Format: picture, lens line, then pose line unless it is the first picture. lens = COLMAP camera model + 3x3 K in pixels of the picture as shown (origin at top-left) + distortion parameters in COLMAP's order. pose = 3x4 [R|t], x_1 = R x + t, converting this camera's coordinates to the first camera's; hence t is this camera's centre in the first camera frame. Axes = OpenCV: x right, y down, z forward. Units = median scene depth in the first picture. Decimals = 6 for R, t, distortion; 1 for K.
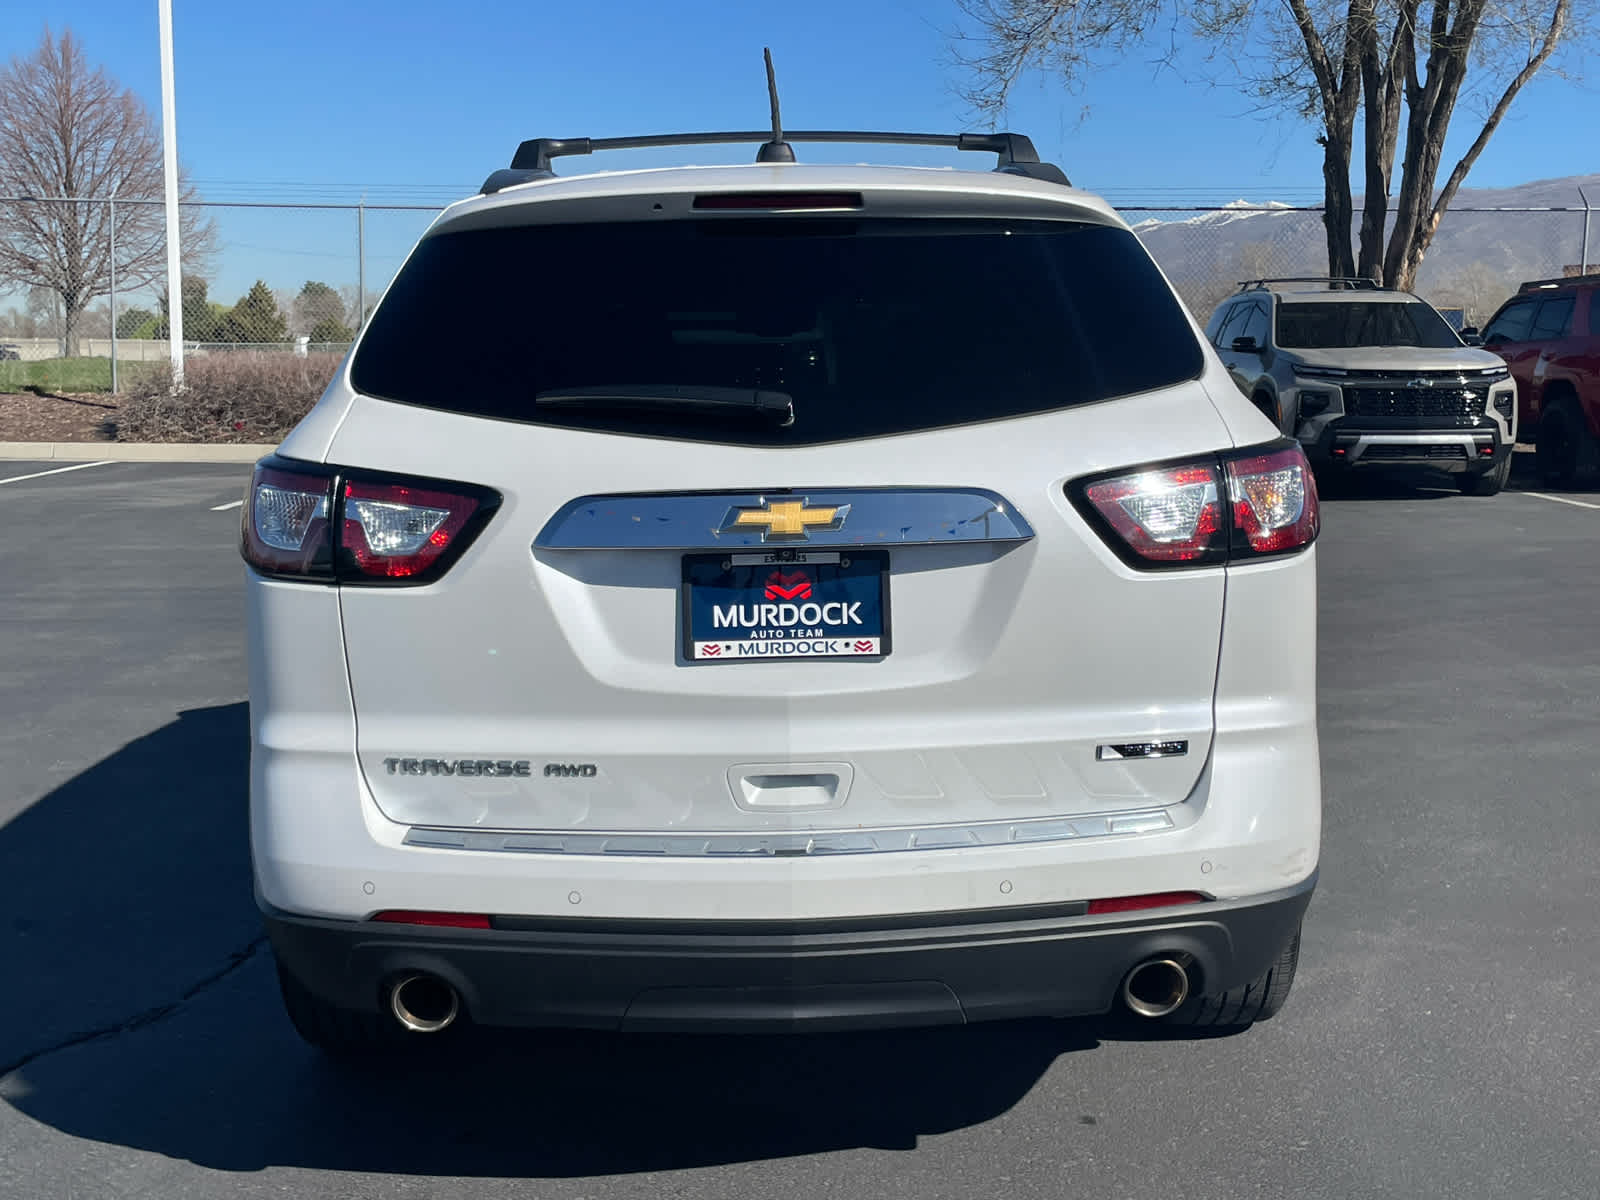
lens RADIAL K [[1777.0, 0, 817.0], [0, 1777.0, 590.6], [0, 0, 1]] dist [0.144115, -0.279197]
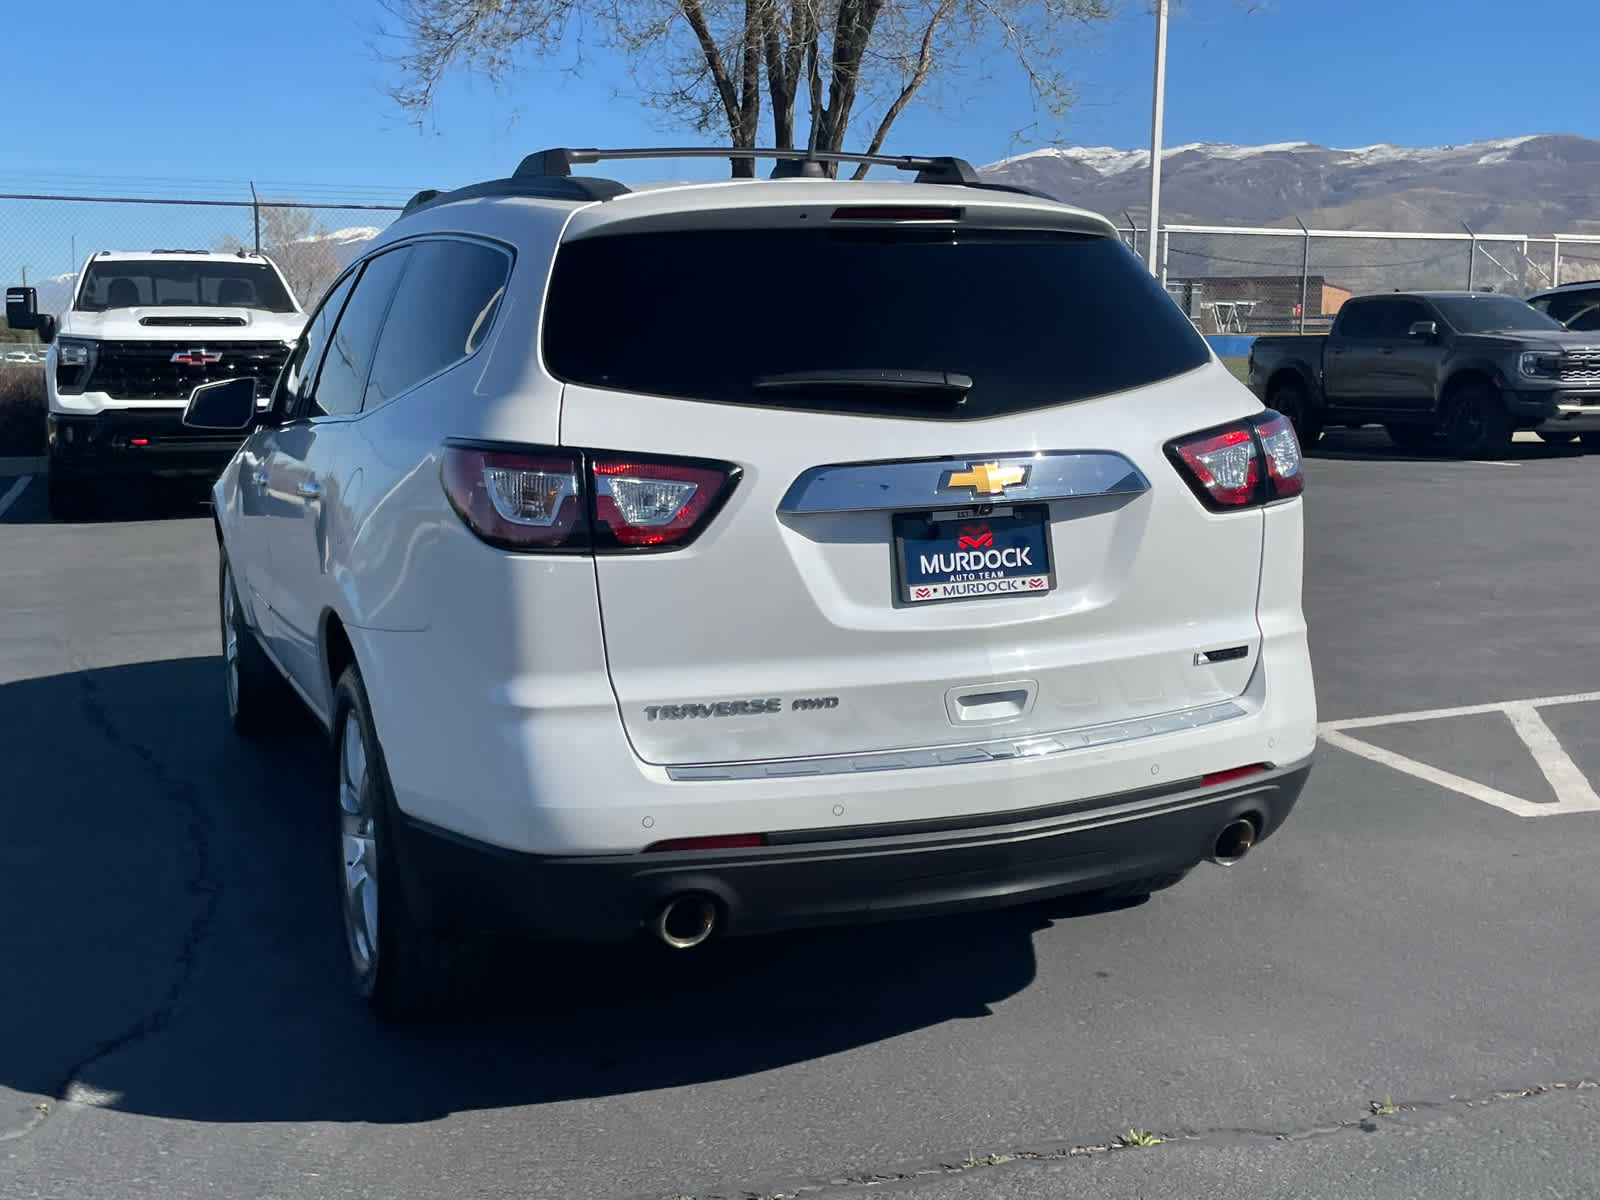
lens RADIAL K [[1777.0, 0, 817.0], [0, 1777.0, 590.6], [0, 0, 1]] dist [0.144115, -0.279197]
pose [[0.932864, -0.054546, 0.356074, -0.543526], [0.054796, 0.998453, 0.009392, 0.016738], [-0.356036, 0.010750, 0.934411, -0.079943]]
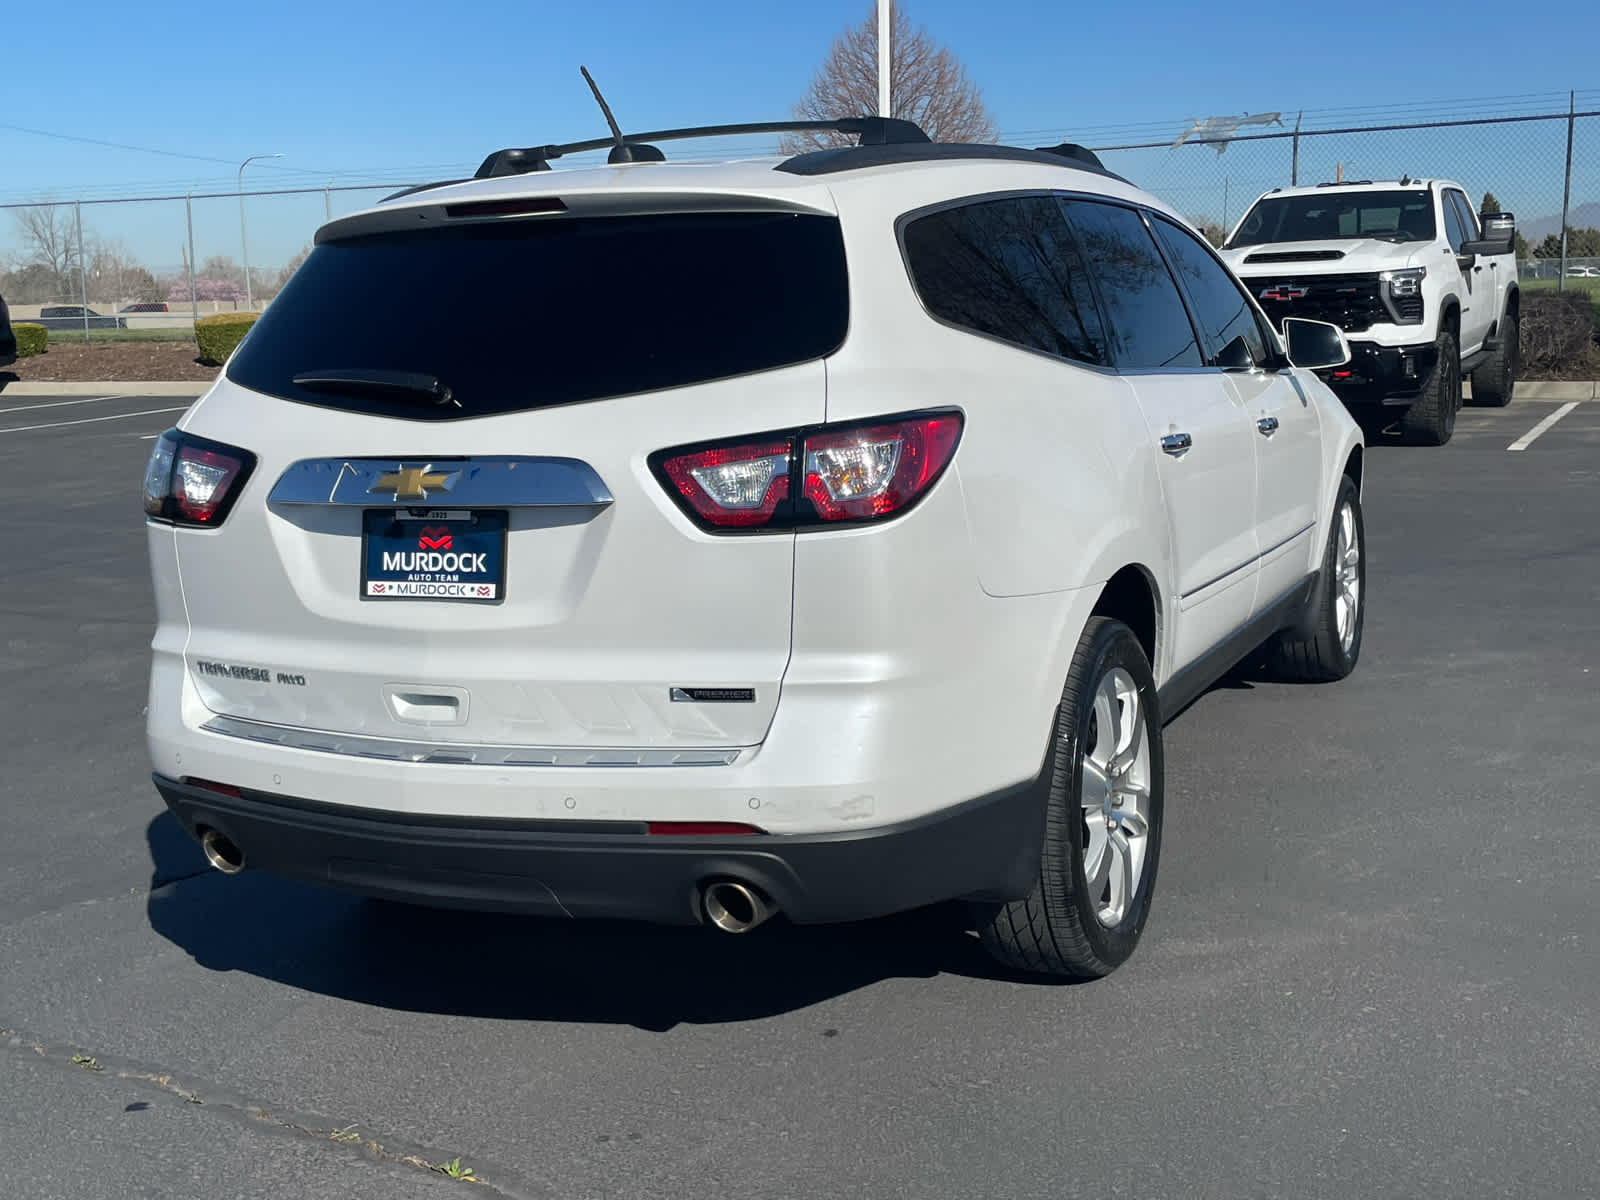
lens RADIAL K [[1777.0, 0, 817.0], [0, 1777.0, 590.6], [0, 0, 1]] dist [0.144115, -0.279197]
pose [[0.896588, 0.044217, -0.440653, 0.745780], [-0.027179, 0.998622, 0.044904, -0.028231], [0.442031, -0.028283, 0.896554, 0.033447]]
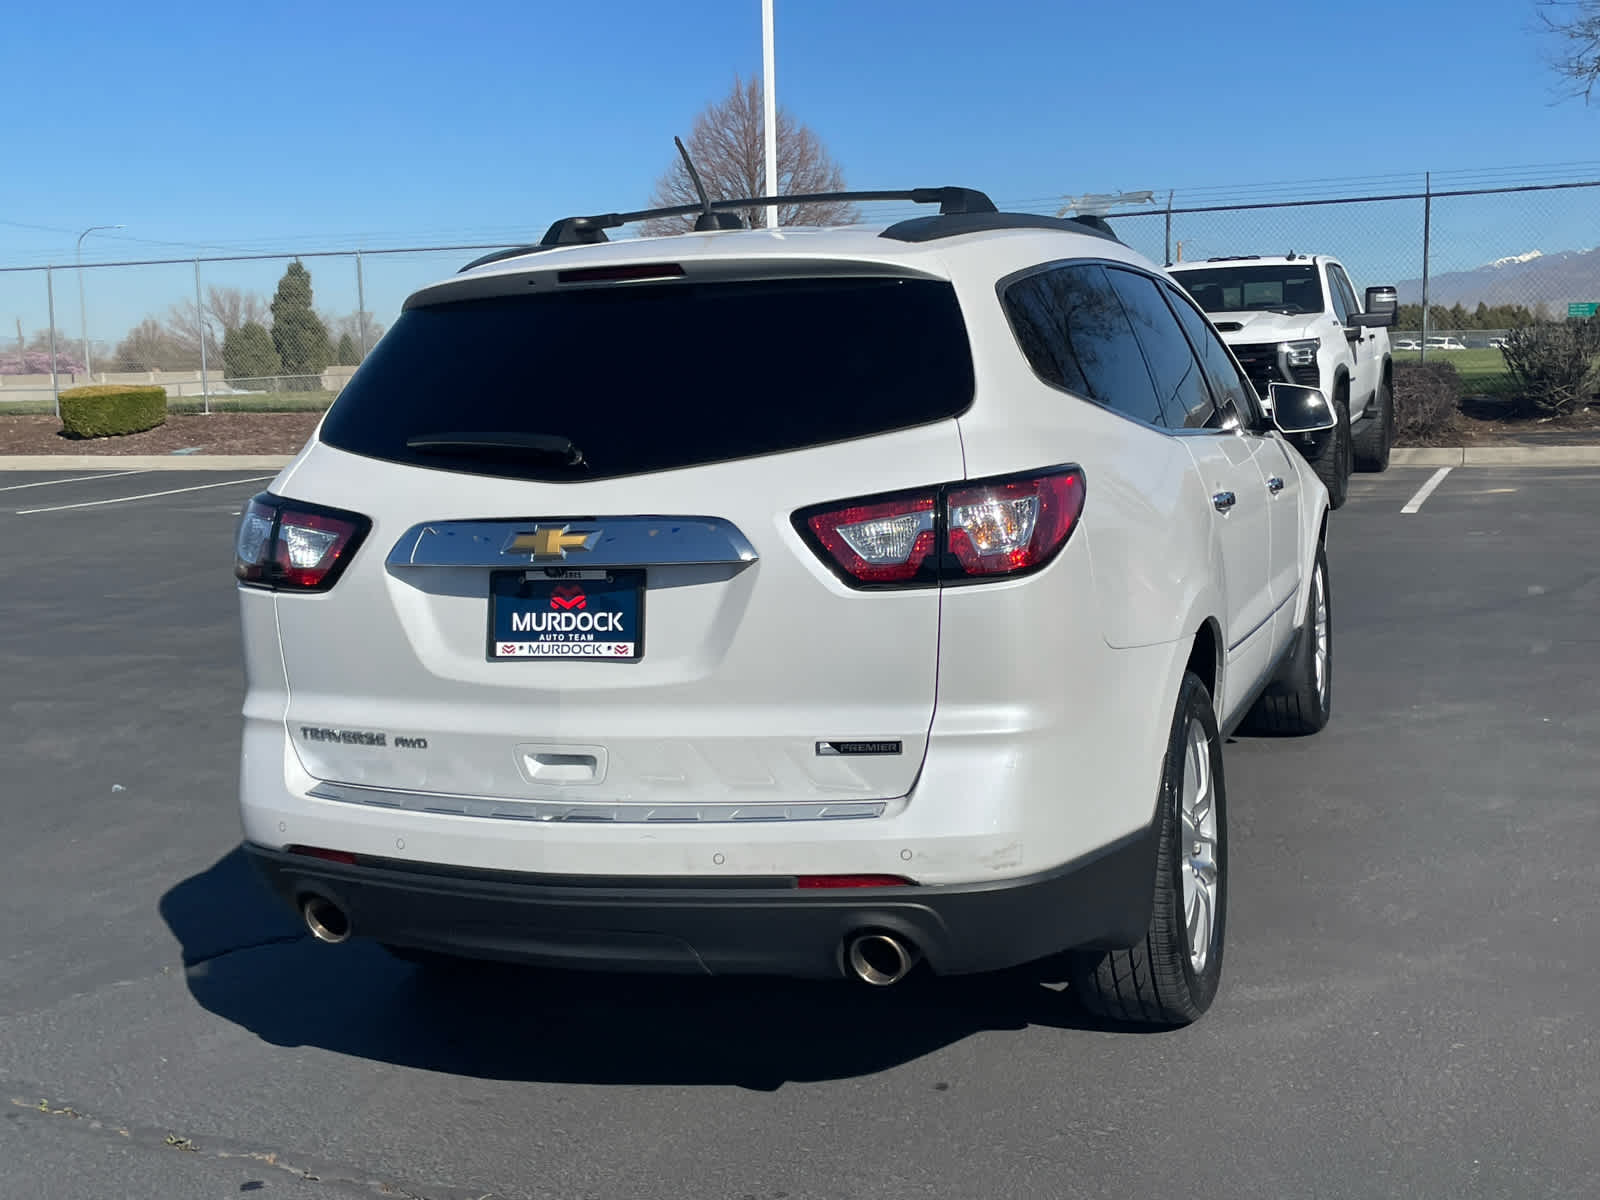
lens RADIAL K [[1777.0, 0, 817.0], [0, 1777.0, 590.6], [0, 0, 1]] dist [0.144115, -0.279197]
pose [[0.929911, 0.015714, -0.367449, 0.583479], [-0.015410, 0.999874, 0.003762, -0.014647], [0.367462, 0.002164, 0.930036, -0.060405]]
